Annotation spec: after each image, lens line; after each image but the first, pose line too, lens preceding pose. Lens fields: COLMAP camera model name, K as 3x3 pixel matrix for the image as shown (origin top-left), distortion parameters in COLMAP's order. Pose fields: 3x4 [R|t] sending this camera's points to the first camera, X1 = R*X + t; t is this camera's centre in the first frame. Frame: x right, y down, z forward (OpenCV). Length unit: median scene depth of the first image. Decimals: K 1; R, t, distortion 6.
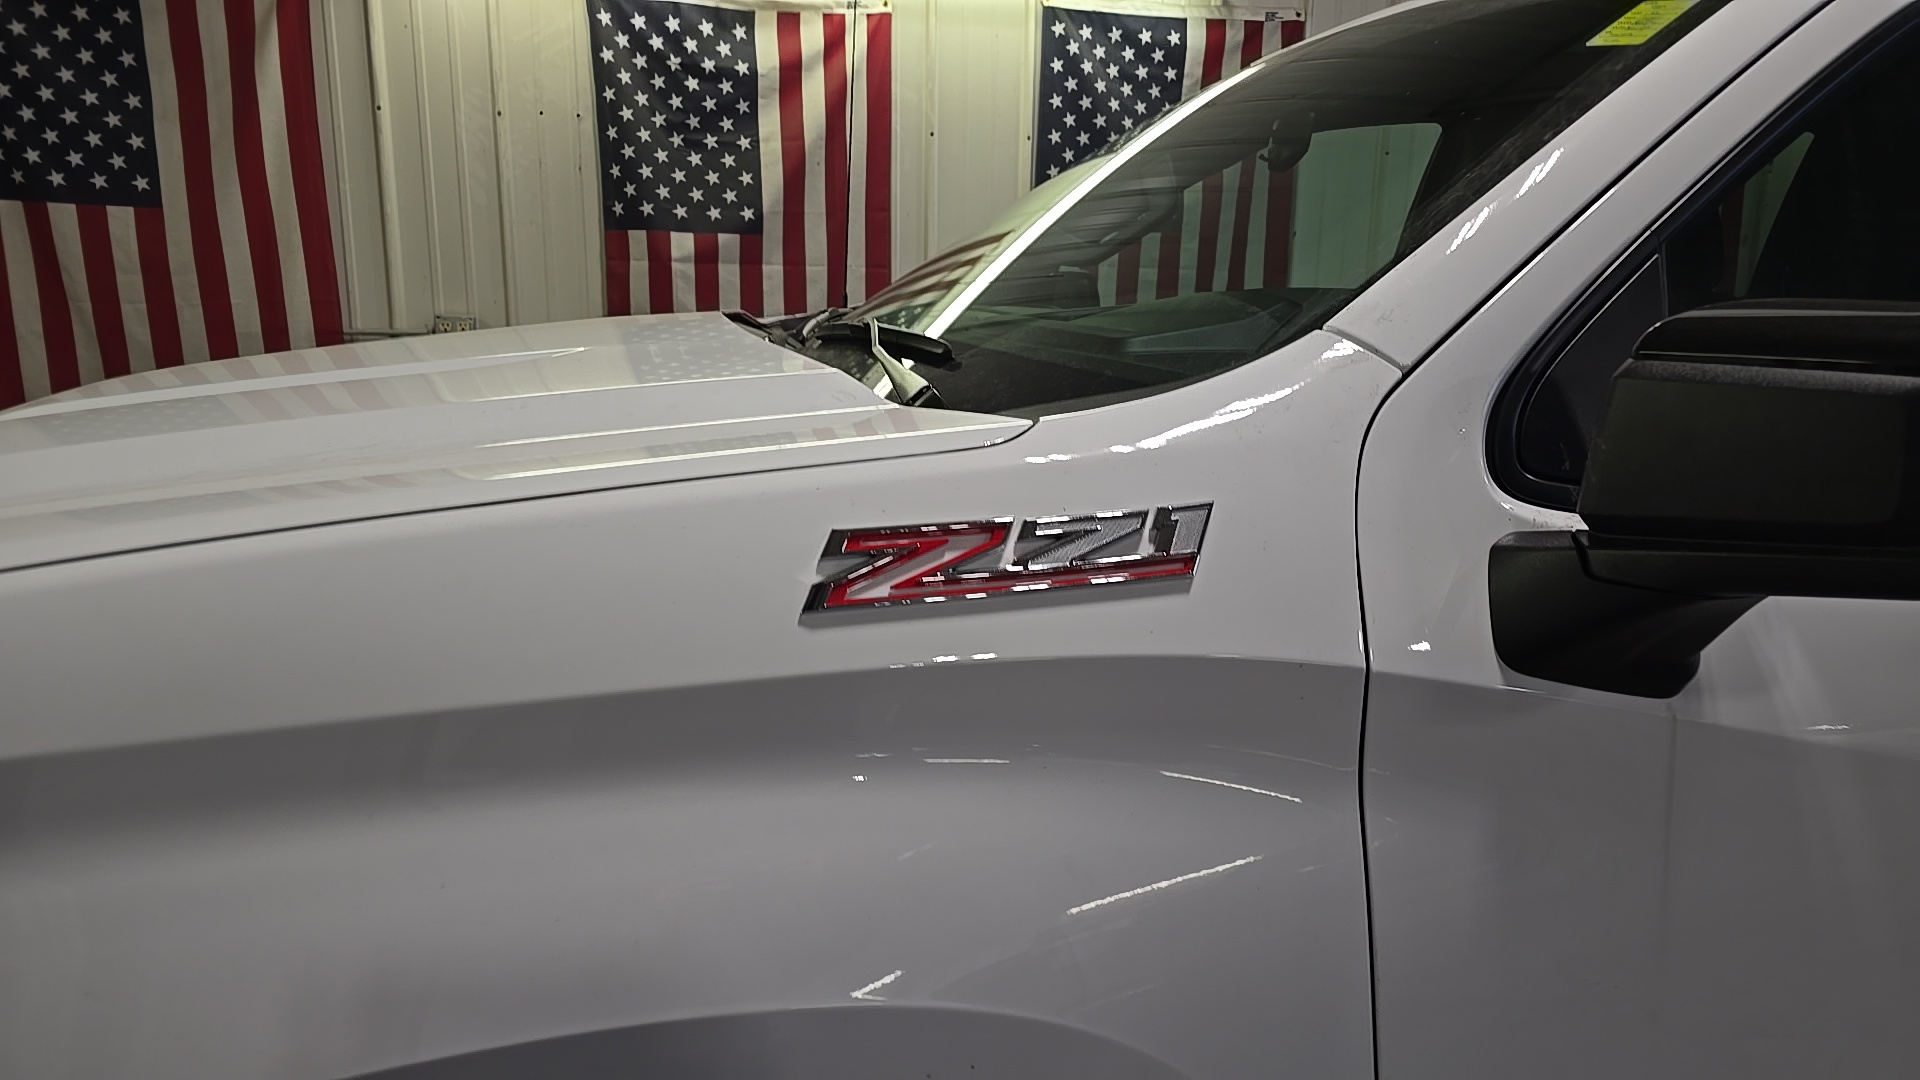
lens RADIAL K [[1279.1, 0, 960.0], [0, 1279.1, 540.0], [0, 0, 1]] dist [0.039333, -0.025663]
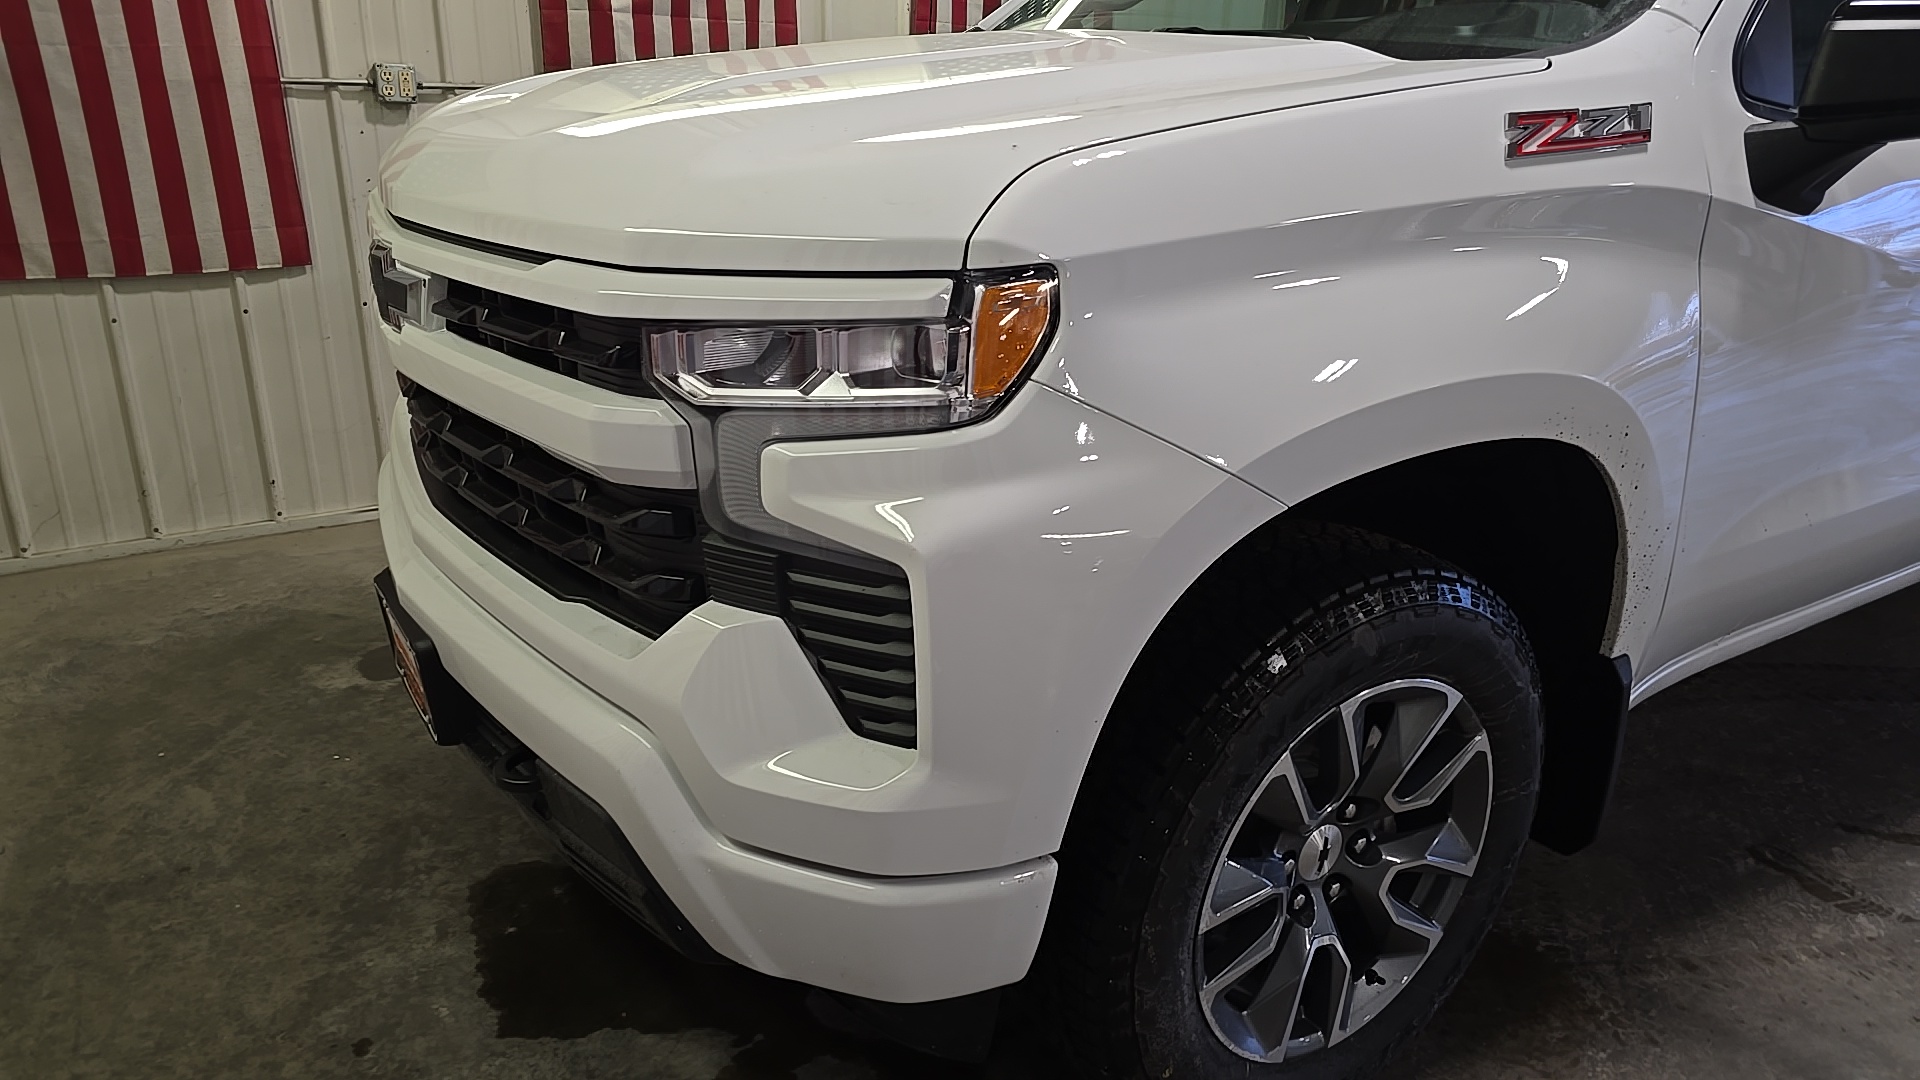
lens RADIAL K [[1279.1, 0, 960.0], [0, 1279.1, 540.0], [0, 0, 1]] dist [0.039333, -0.025663]
pose [[0.944093, -0.109364, 0.311010, -0.671137], [0.062727, 0.985730, 0.156211, 0.115816], [-0.323655, -0.127969, 0.937481, -0.231626]]
